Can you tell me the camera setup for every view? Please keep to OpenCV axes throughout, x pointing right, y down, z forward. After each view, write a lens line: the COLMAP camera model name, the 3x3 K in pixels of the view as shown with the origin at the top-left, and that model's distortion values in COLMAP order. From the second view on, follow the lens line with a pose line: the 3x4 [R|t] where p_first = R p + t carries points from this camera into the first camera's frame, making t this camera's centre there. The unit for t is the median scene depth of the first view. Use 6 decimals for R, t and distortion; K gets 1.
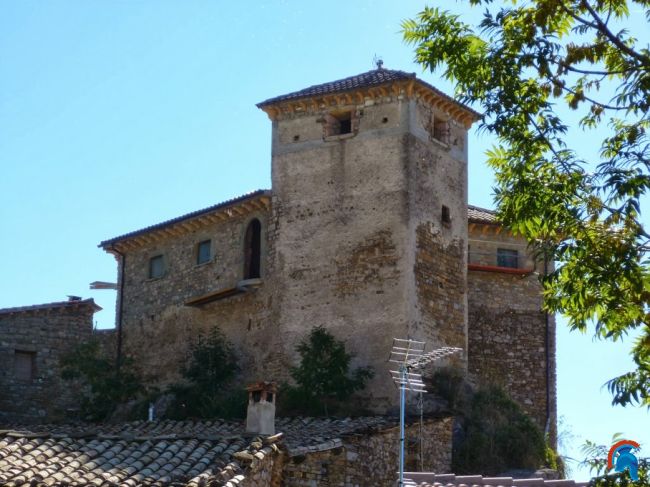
lens RADIAL K [[1819.4, 0, 325.1], [0, 1819.4, 245.3], [0, 0, 1]] dist [-0.046984, 0.000000]
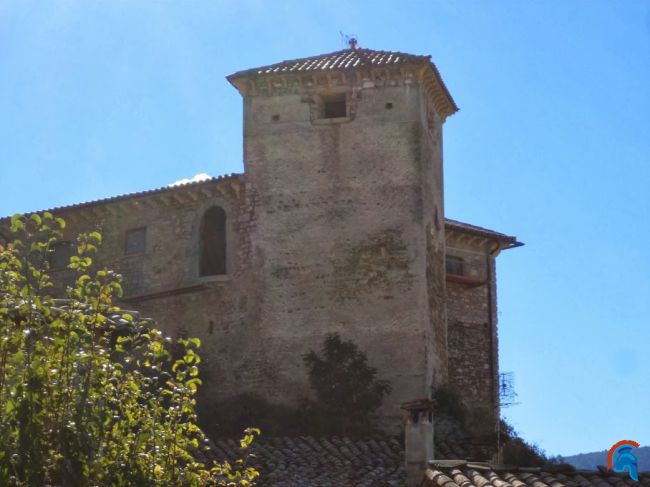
lens RADIAL K [[1819.4, 0, 325.4], [0, 1819.4, 241.7], [0, 0, 1]] dist [-0.046984, 0.000000]
pose [[0.946188, 0.055144, 0.318885, -0.275626], [-0.053278, 0.998473, -0.014577, 0.012638], [-0.319202, -0.003197, 0.947681, 0.159638]]
